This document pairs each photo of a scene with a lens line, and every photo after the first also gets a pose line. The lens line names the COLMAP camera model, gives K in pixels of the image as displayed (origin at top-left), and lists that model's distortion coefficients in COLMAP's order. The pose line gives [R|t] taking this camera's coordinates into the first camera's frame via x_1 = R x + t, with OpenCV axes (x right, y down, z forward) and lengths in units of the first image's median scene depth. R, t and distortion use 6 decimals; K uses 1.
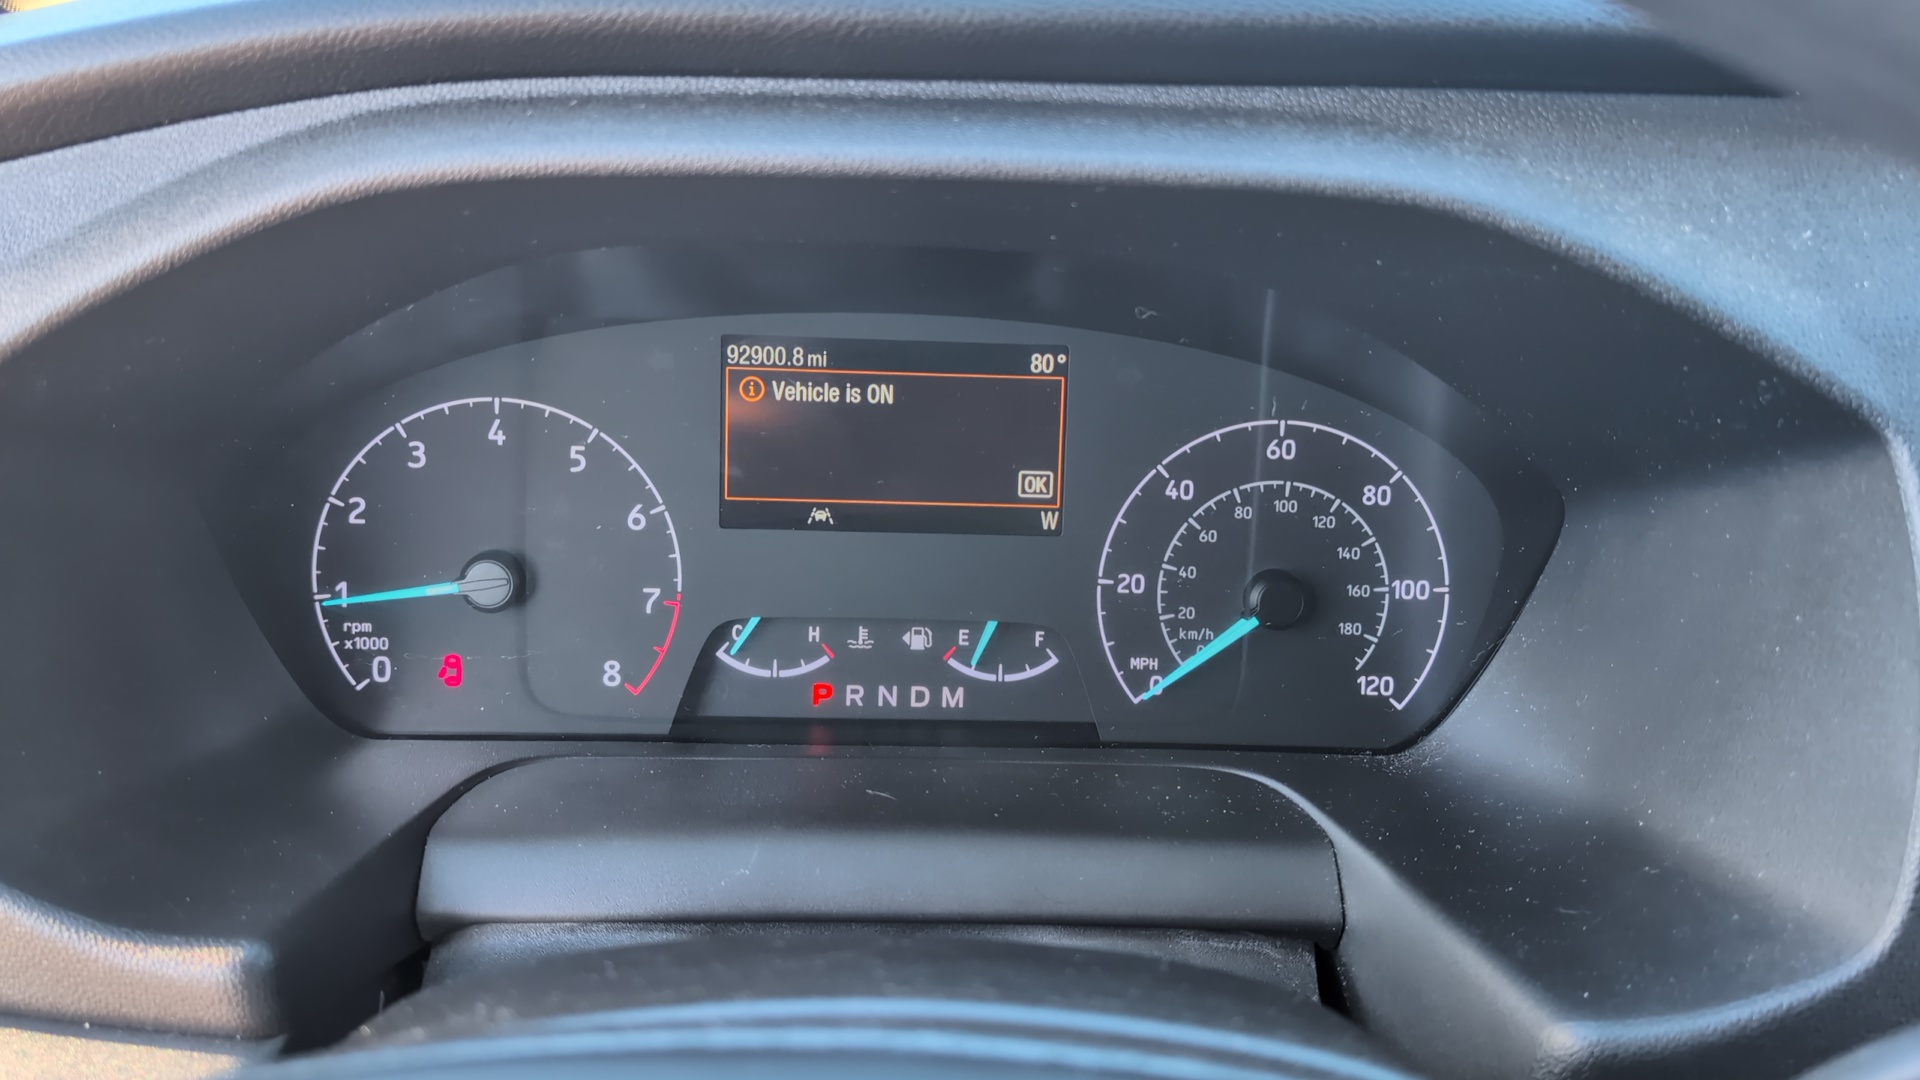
lens RADIAL K [[1617.4, 0, 957.8], [0, 1617.4, 521.1], [0, 0, 1]] dist [0.014960, -0.018506]
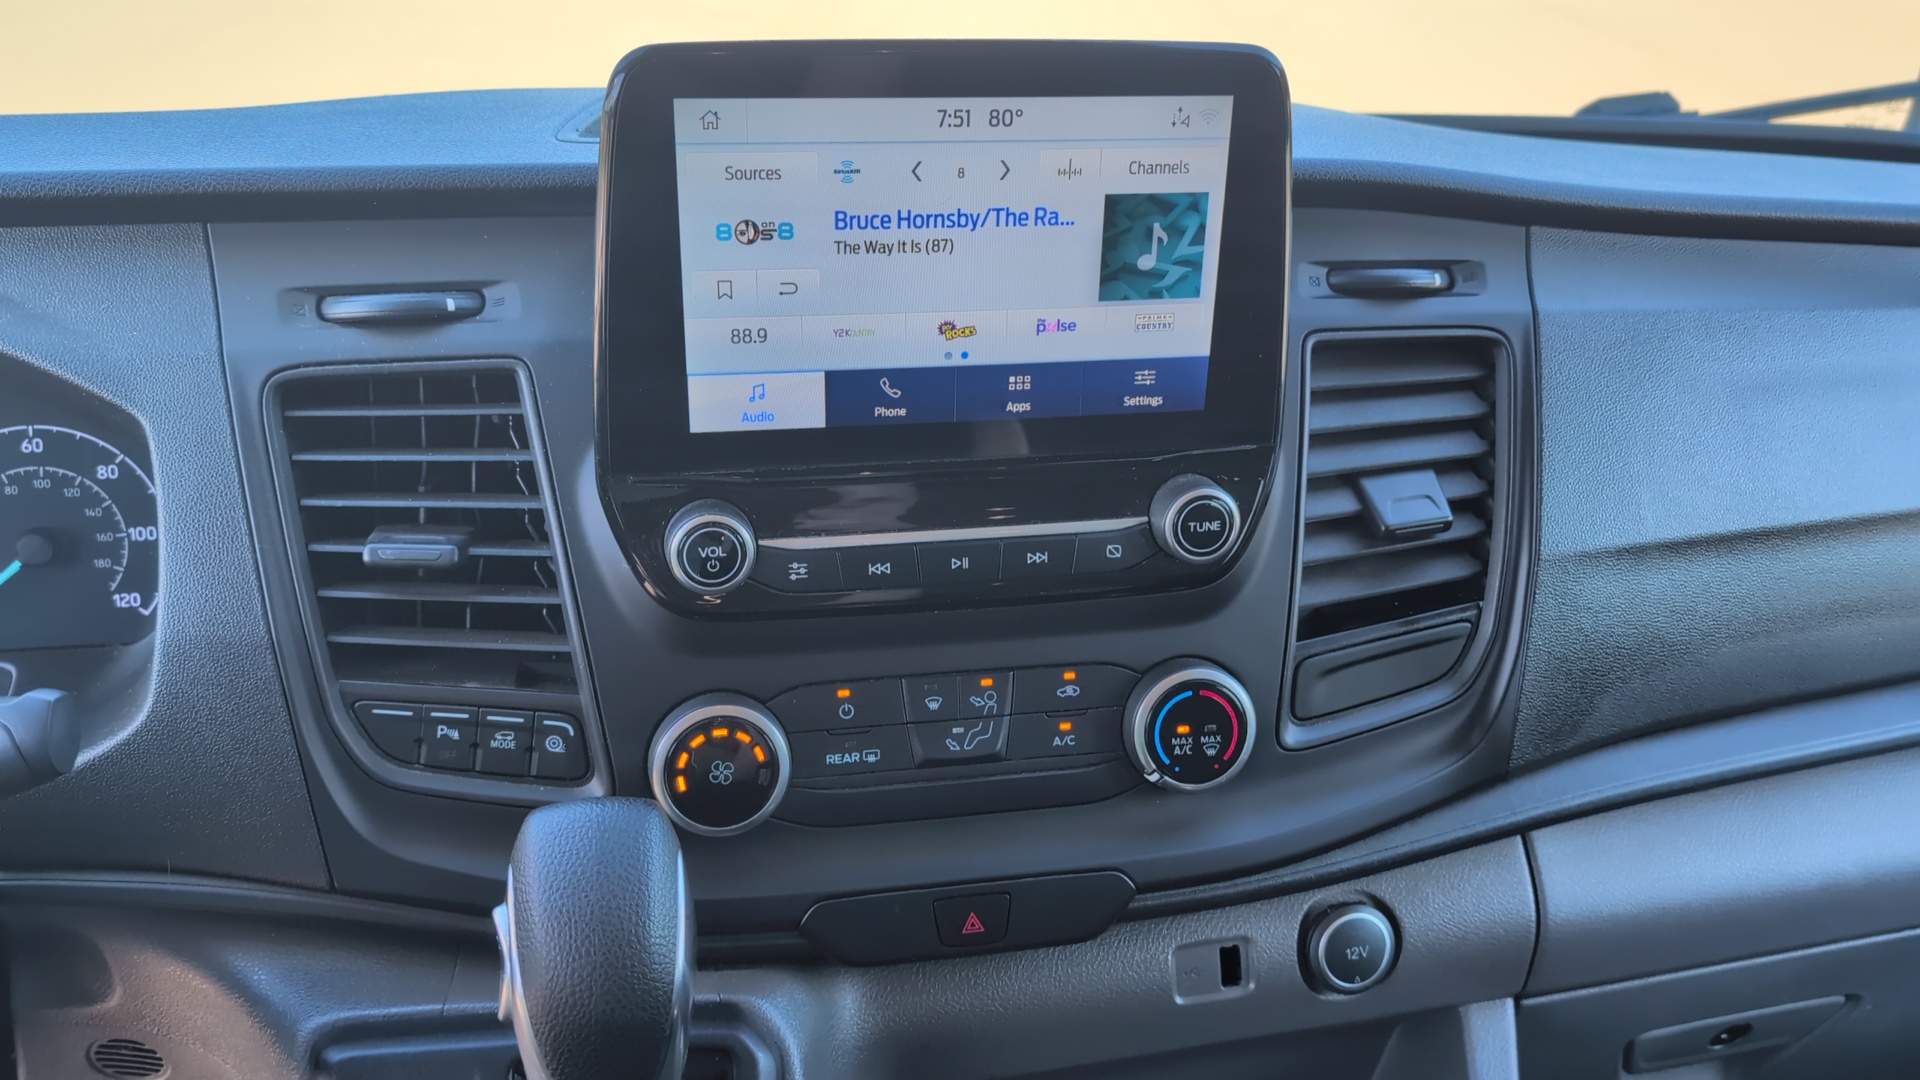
lens RADIAL K [[1593.3, 0, 960.0], [0, 1593.3, 540.0], [0, 0, 1]] dist [0.053213, -0.088277]
pose [[0.986363, -0.081743, 0.142850, 0.818558], [0.077877, 0.996434, 0.032458, 0.059666], [-0.144994, -0.020891, 0.989212, -0.570645]]
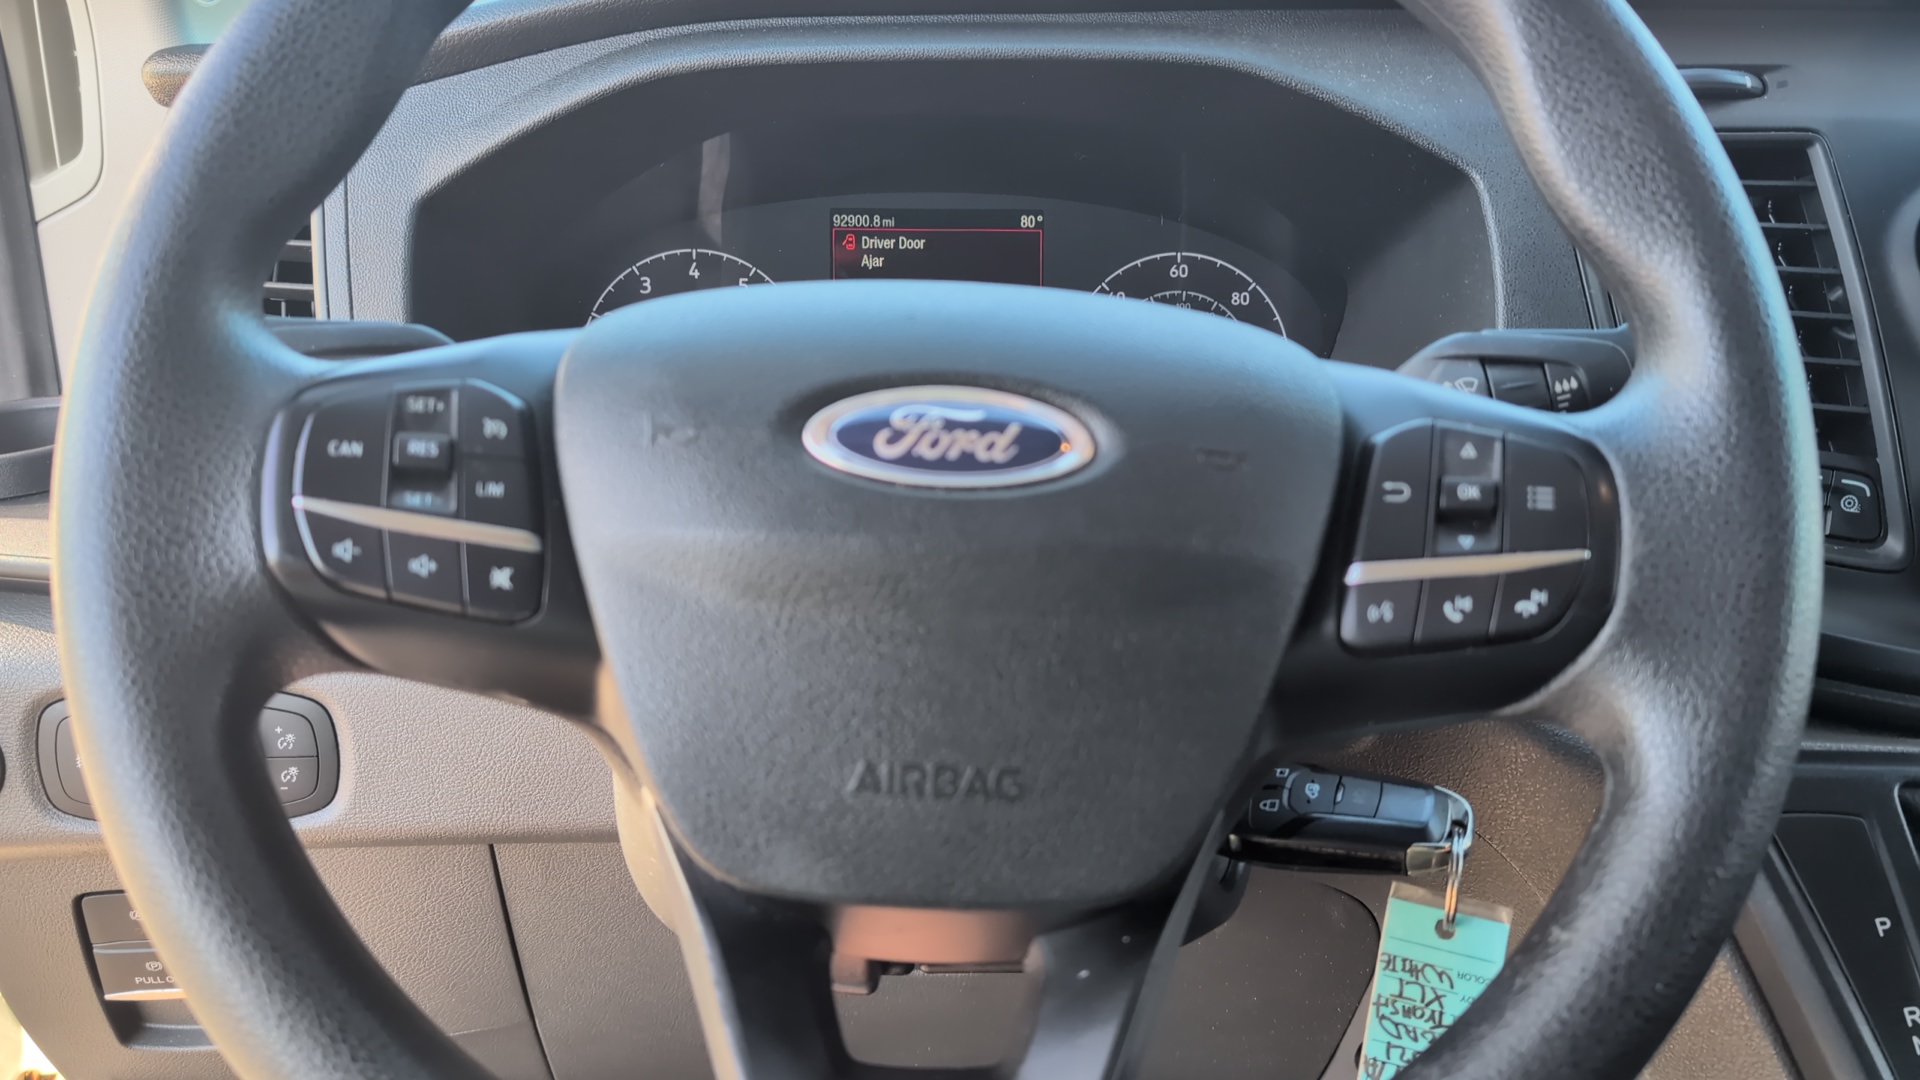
lens RADIAL K [[1593.3, 0, 960.0], [0, 1593.3, 540.0], [0, 0, 1]] dist [0.053213, -0.088277]
pose [[0.999406, -0.028920, -0.018754, 0.005160], [0.027489, 0.996985, -0.072568, 0.330561], [0.020797, 0.072009, 0.997187, -0.563295]]
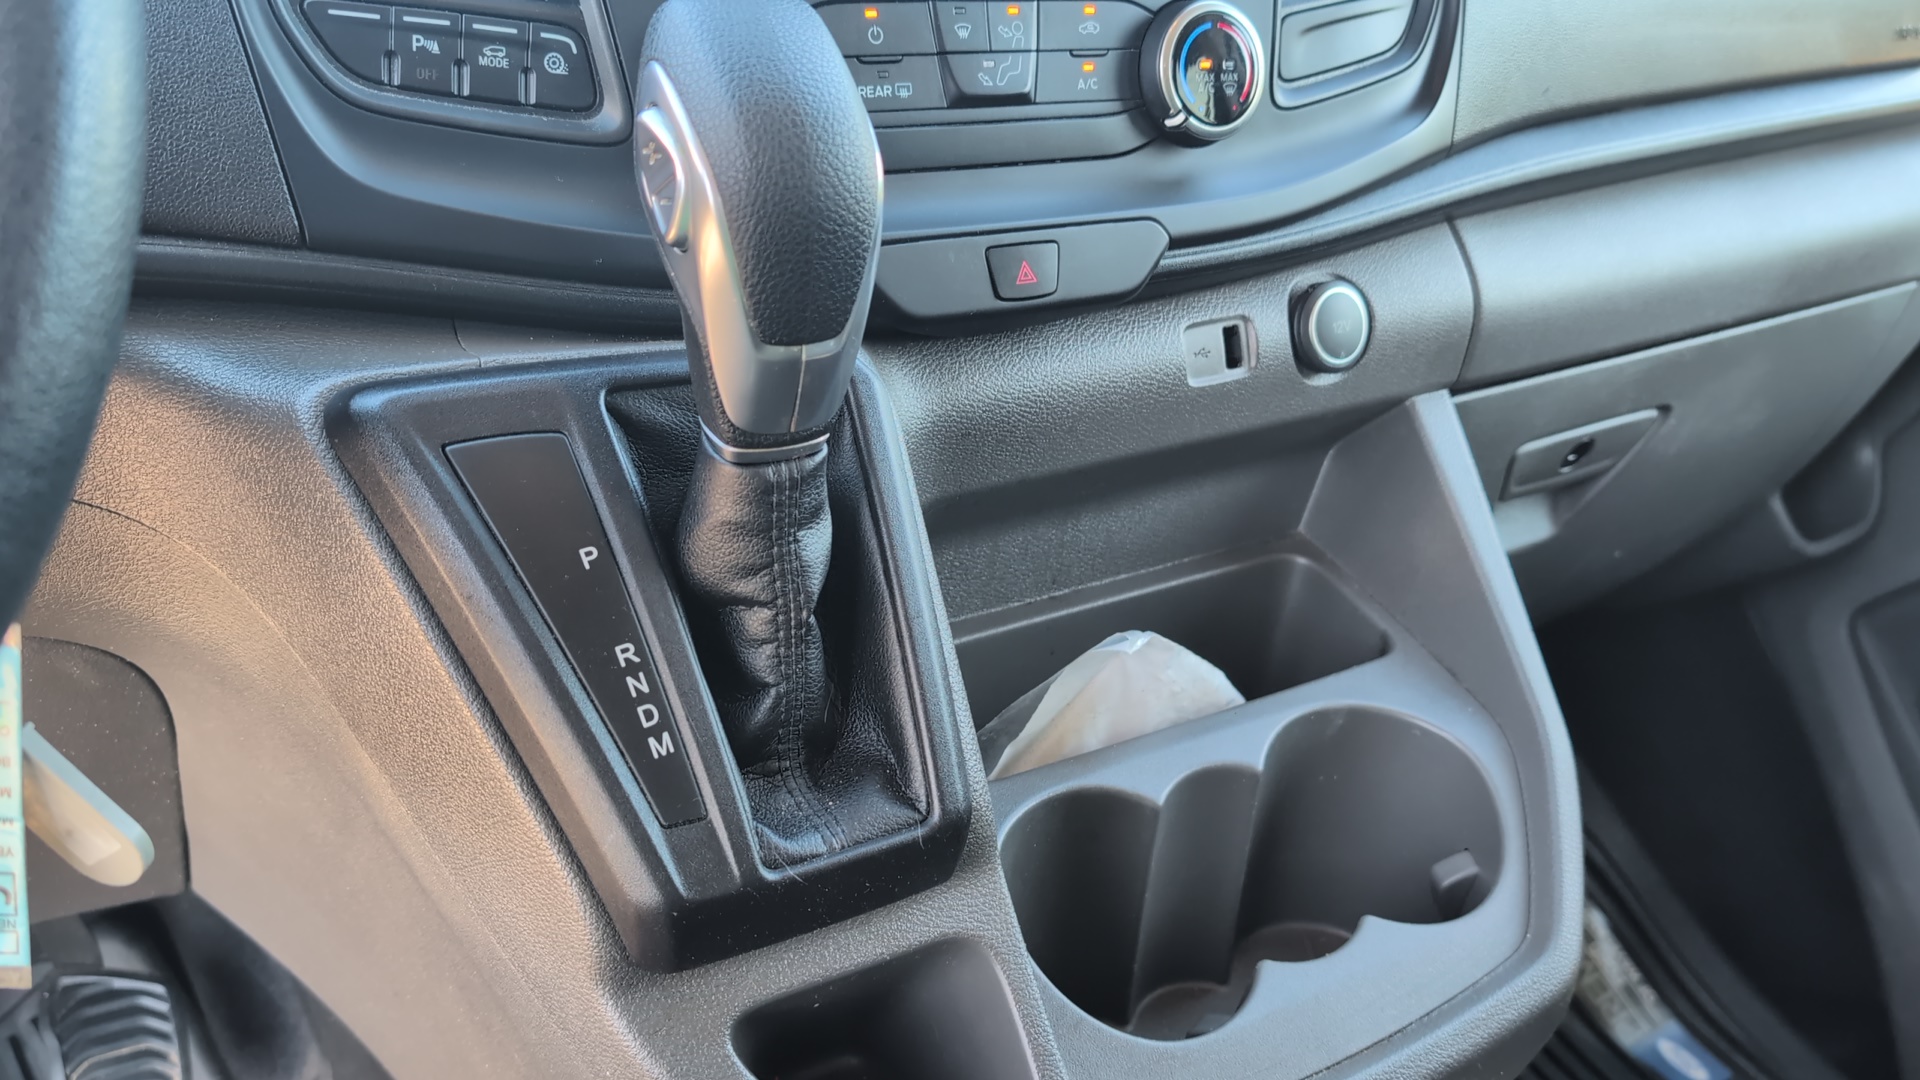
lens RADIAL K [[1617.4, 0, 957.8], [0, 1617.4, 521.1], [0, 0, 1]] dist [0.014960, -0.018506]
pose [[0.879606, -0.190862, 0.435734, 0.394403], [0.153201, 0.980837, 0.120367, 0.432356], [-0.450358, -0.039120, 0.891991, -0.358751]]
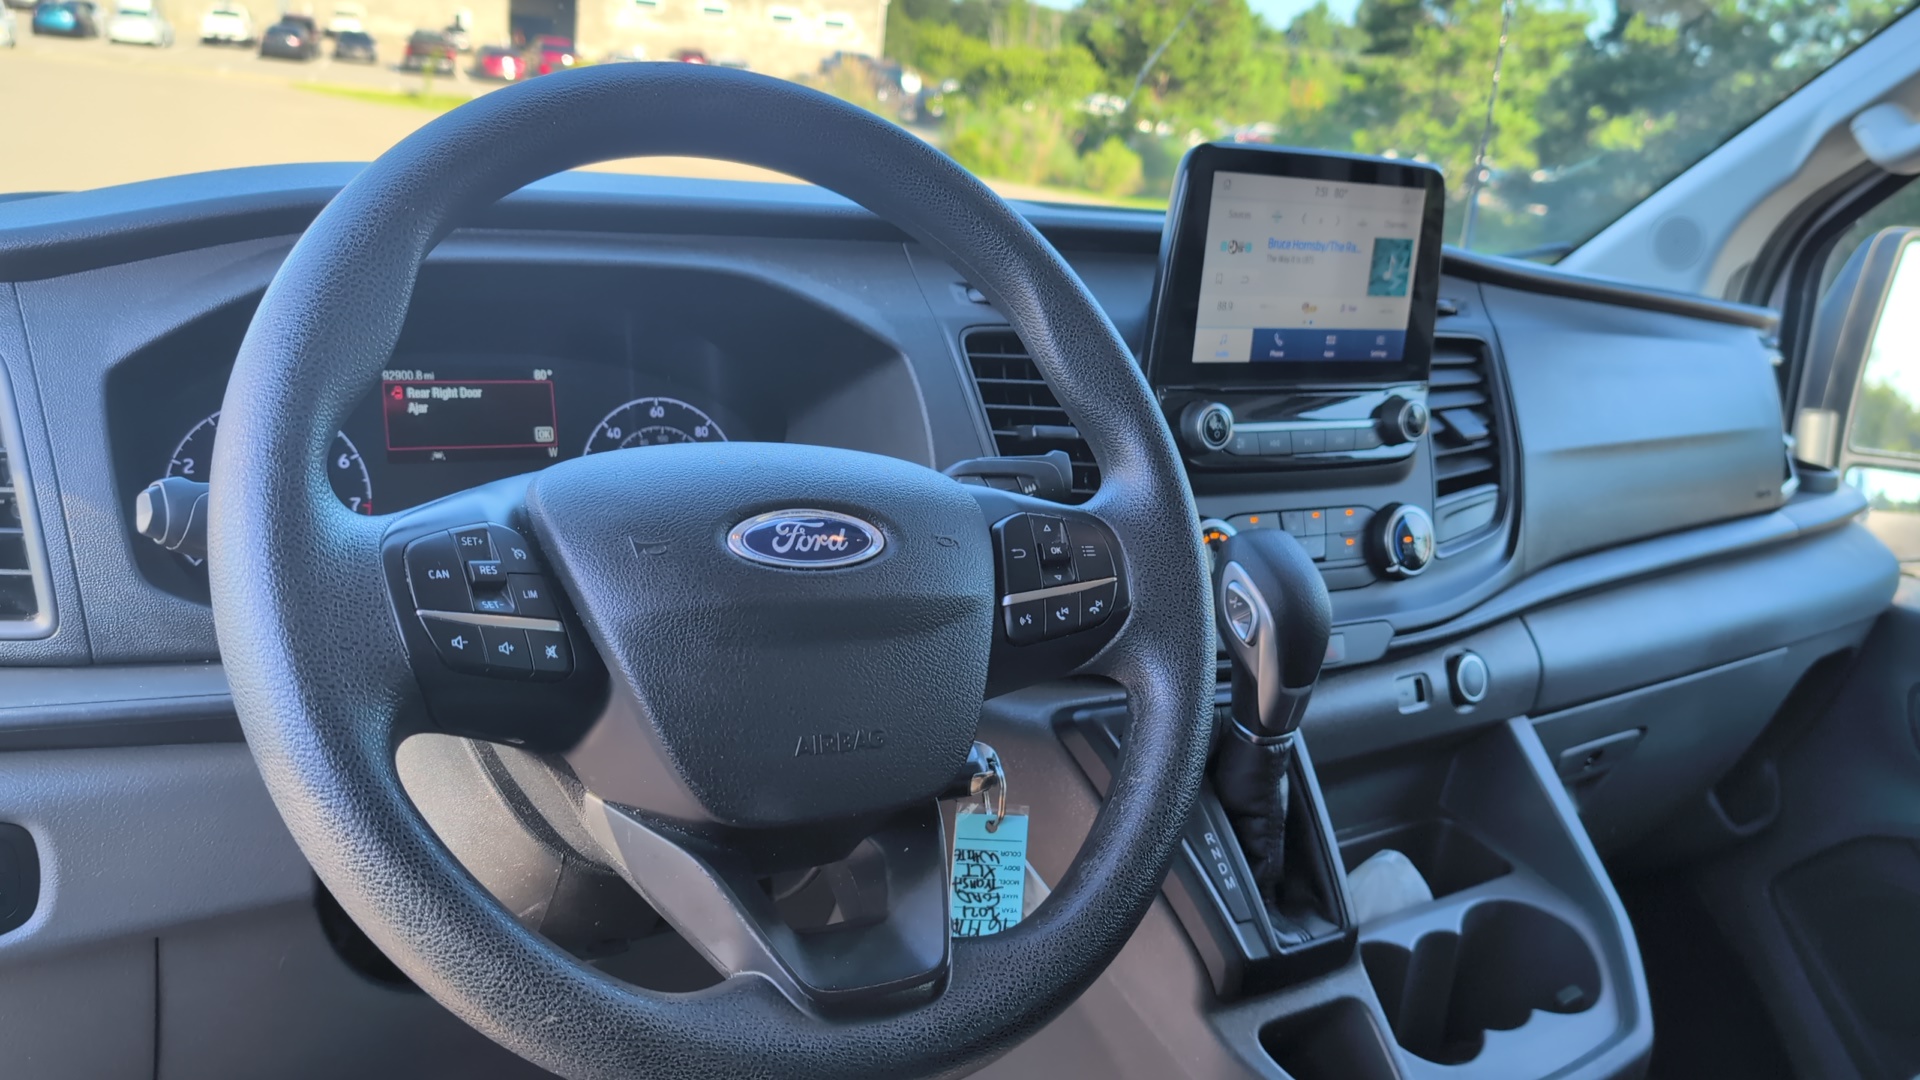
lens RADIAL K [[1583.1, 0, 960.0], [0, 1583.1, 540.0], [0, 0, 1]] dist [0.105816, -0.305268]
pose [[0.846394, -0.096016, 0.523830, -0.567605], [0.159344, 0.984211, -0.077063, 0.343065], [-0.508160, 0.148695, 0.848330, -0.932468]]
